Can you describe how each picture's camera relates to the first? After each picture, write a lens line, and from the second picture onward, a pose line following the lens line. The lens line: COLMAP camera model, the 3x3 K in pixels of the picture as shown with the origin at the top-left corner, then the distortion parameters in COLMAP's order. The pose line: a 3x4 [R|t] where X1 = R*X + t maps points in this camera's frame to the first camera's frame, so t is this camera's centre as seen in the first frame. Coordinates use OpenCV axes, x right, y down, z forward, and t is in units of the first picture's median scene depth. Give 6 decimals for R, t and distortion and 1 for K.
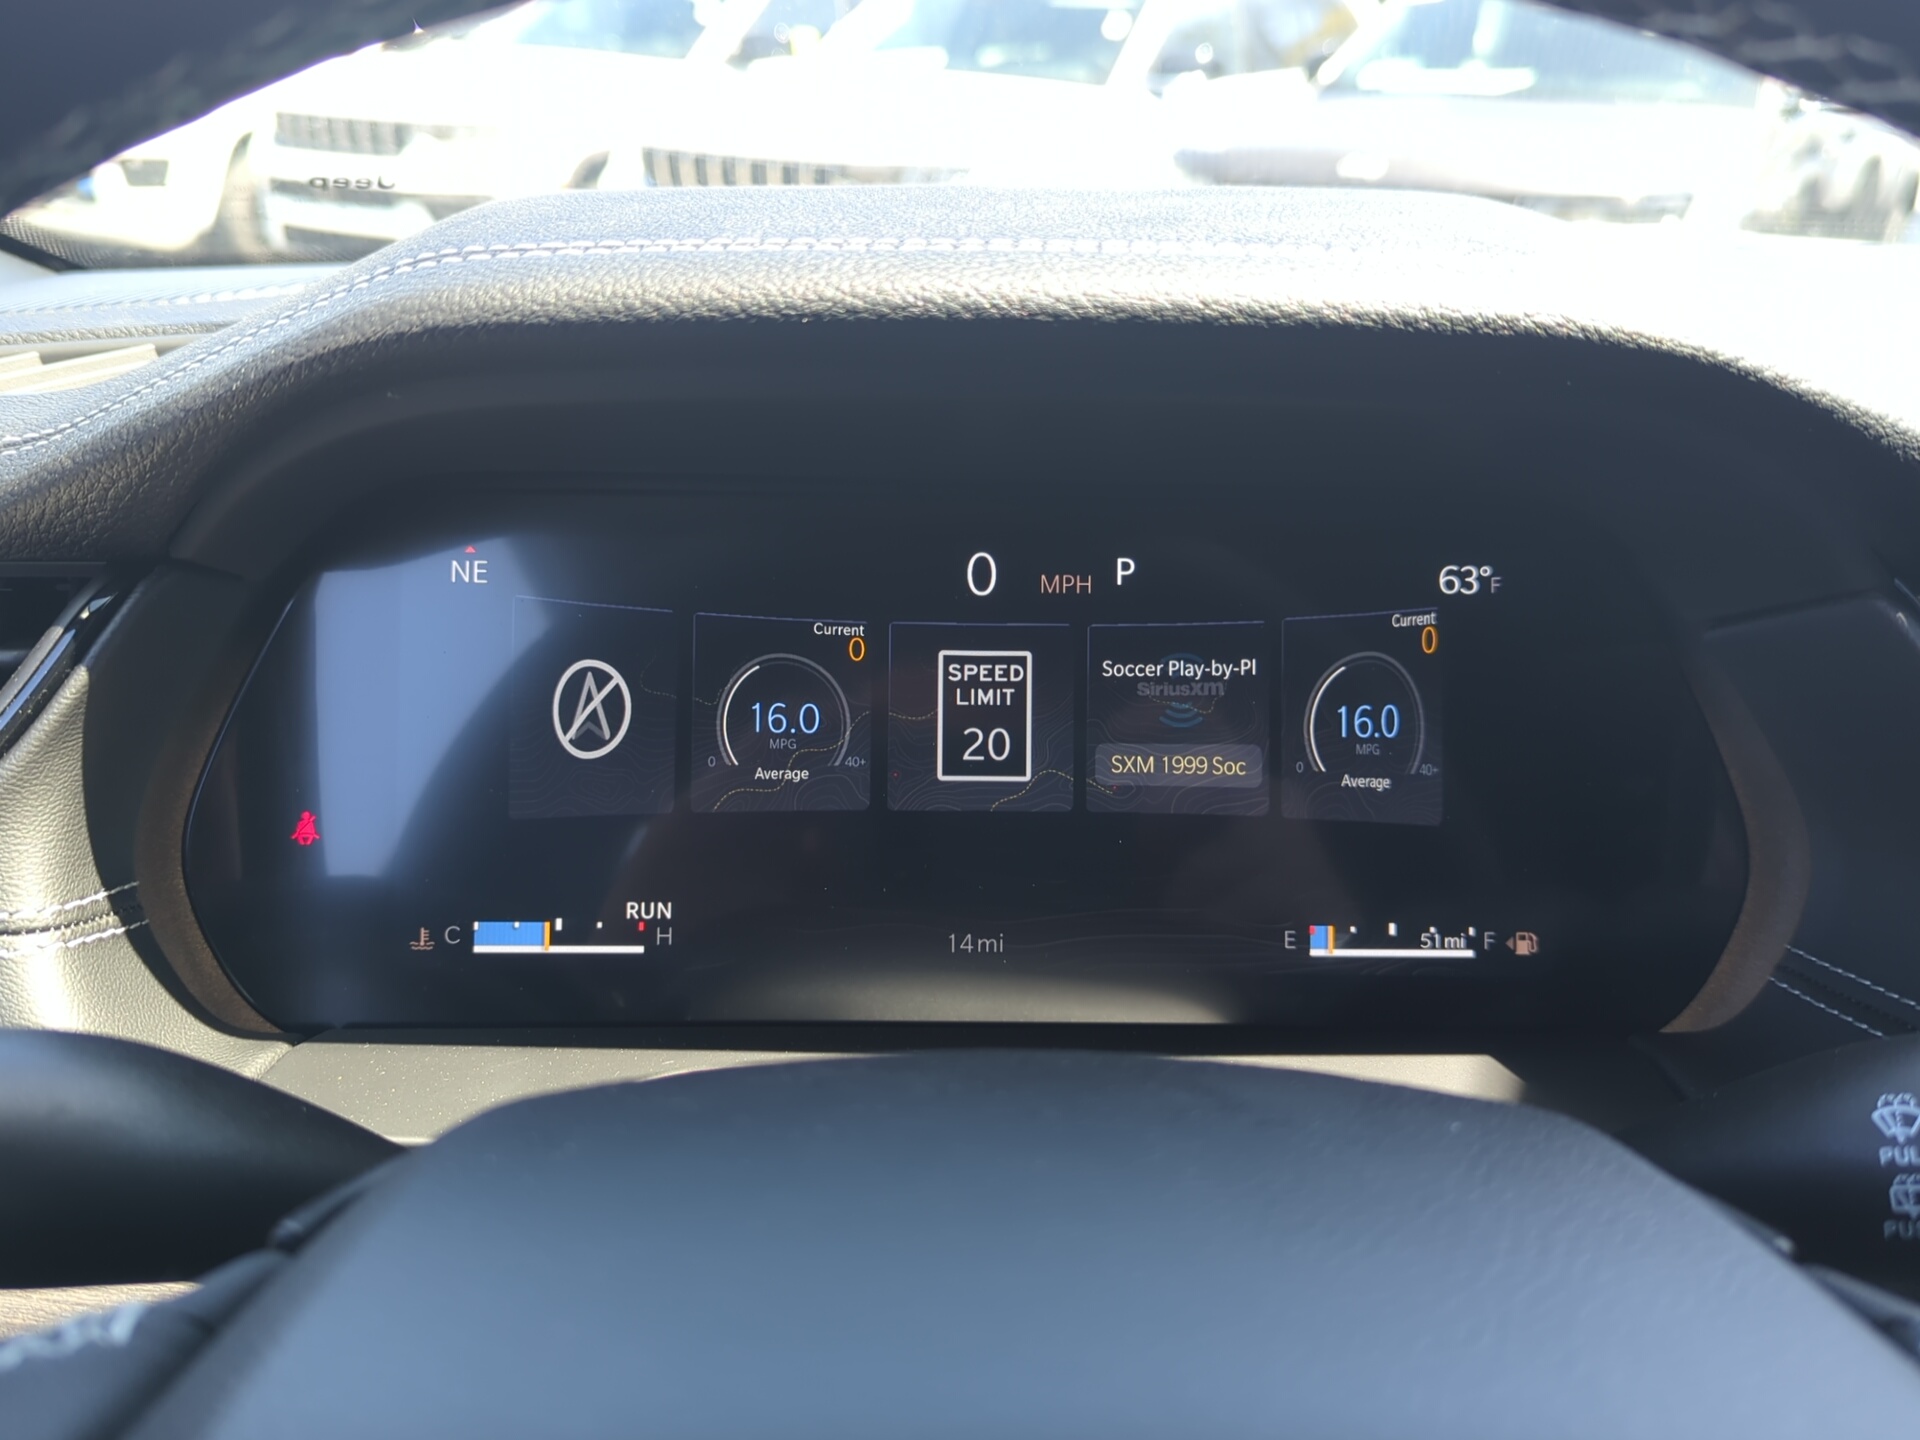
lens RADIAL K [[1811.2, 0, 968.9], [0, 1811.2, 680.7], [0, 0, 1]] dist [0.025966, -0.028175]
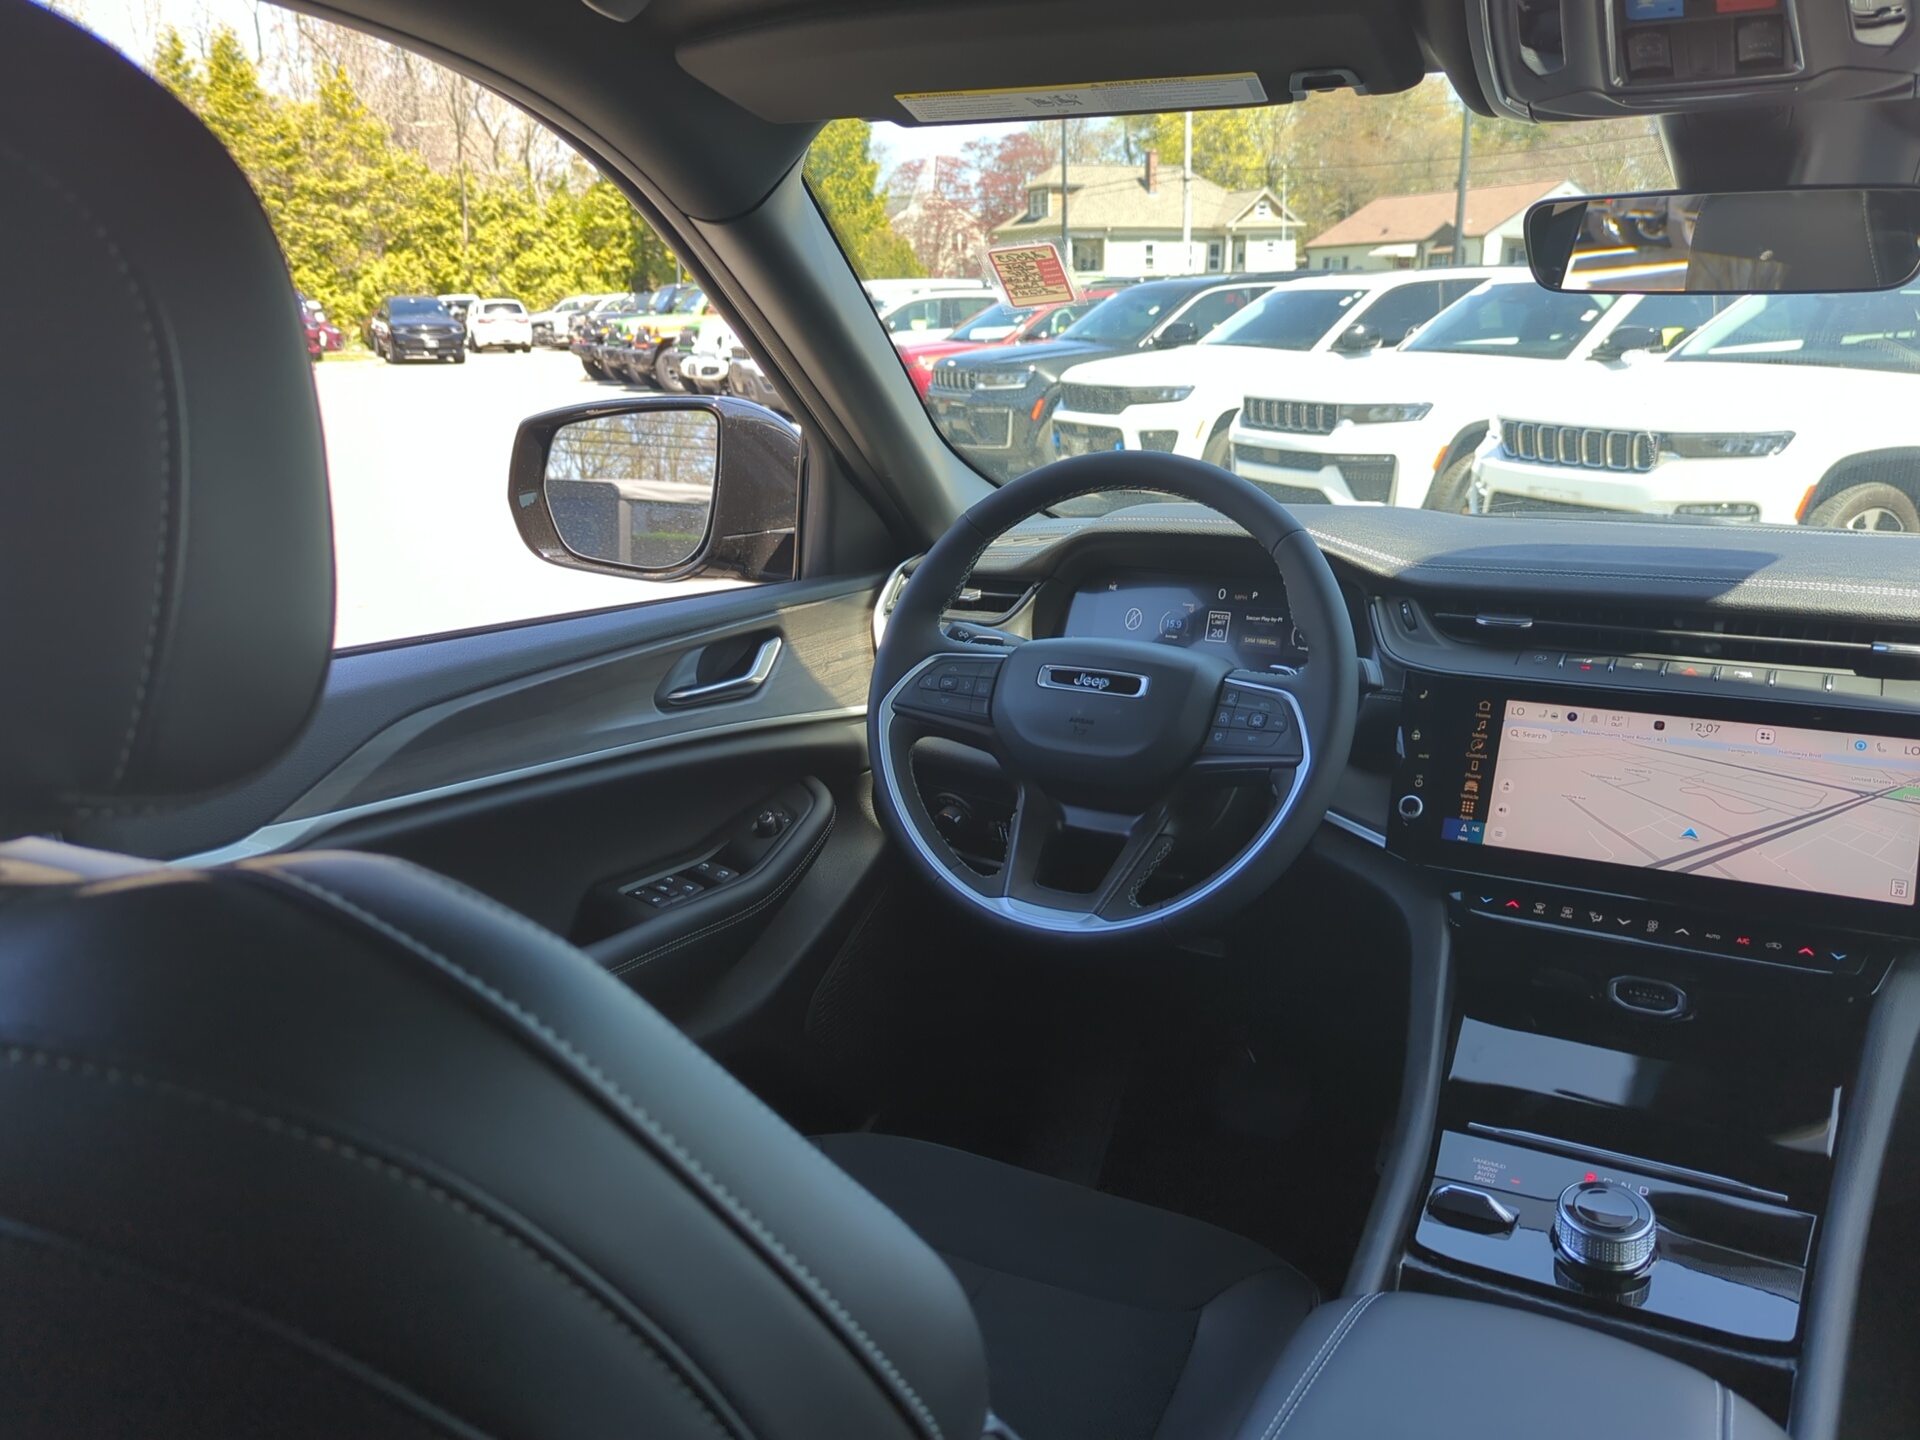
lens RADIAL K [[1575.8, 0, 986.2], [0, 1575.8, 693.7], [0, 0, 1]] dist [0.096843, -0.109479]
pose [[0.862075, 0.083011, -0.499936, 1.426913], [-0.136729, 0.988009, -0.071720, 0.521865], [0.487987, 0.130183, 0.863088, -2.493521]]
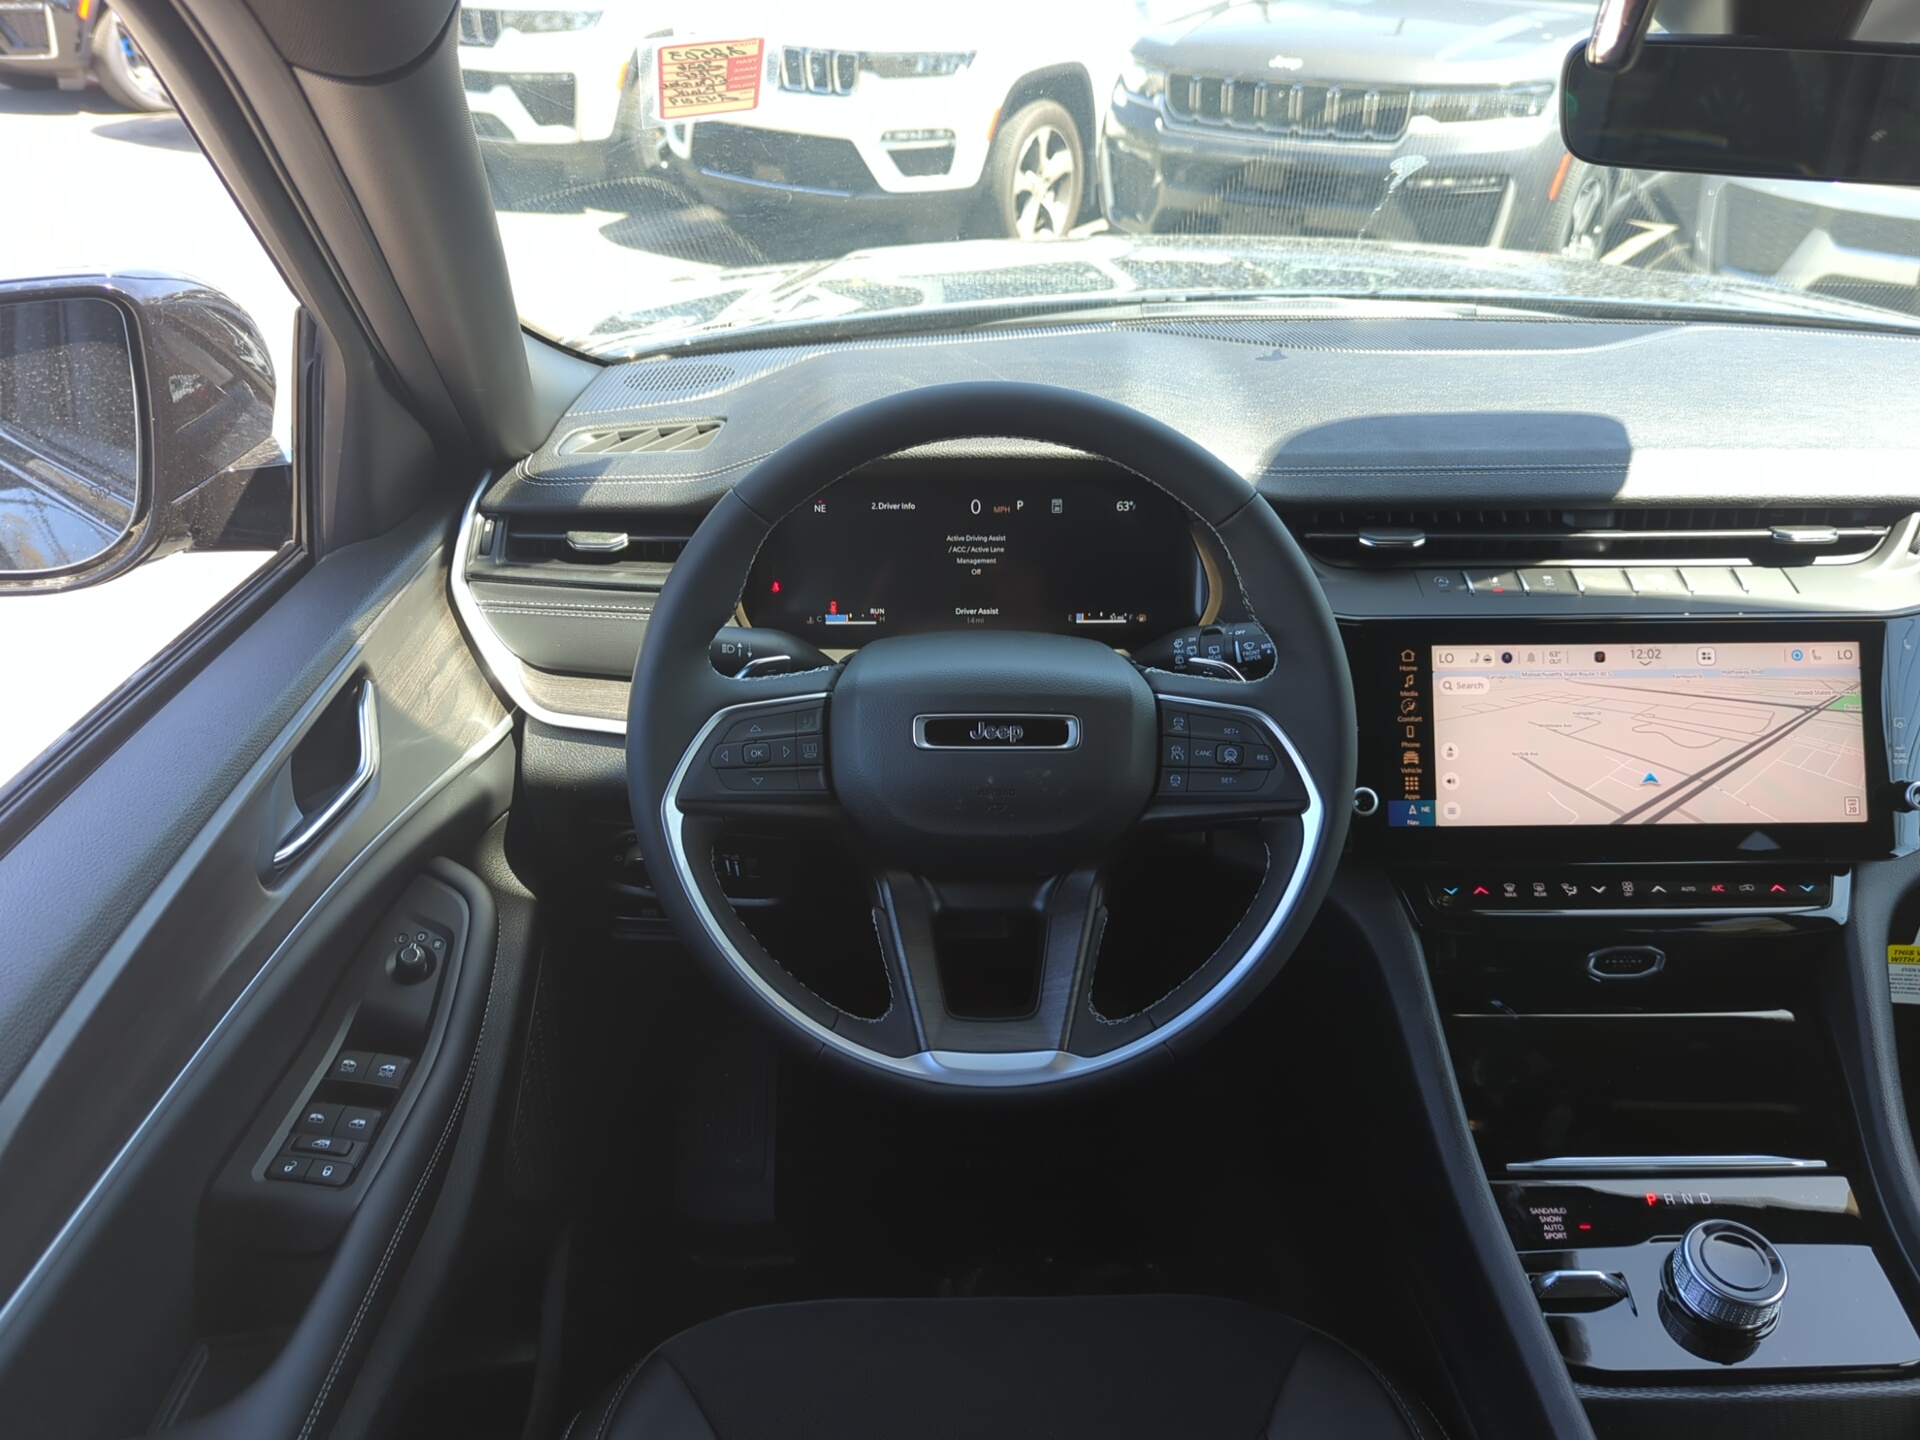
lens RADIAL K [[1575.8, 0, 986.2], [0, 1575.8, 693.7], [0, 0, 1]] dist [0.096843, -0.109479]
pose [[0.999892, -0.013937, 0.004736, 0.007836], [0.013157, 0.990484, 0.136998, -0.116497], [-0.006600, -0.136921, 0.990560, -1.875175]]
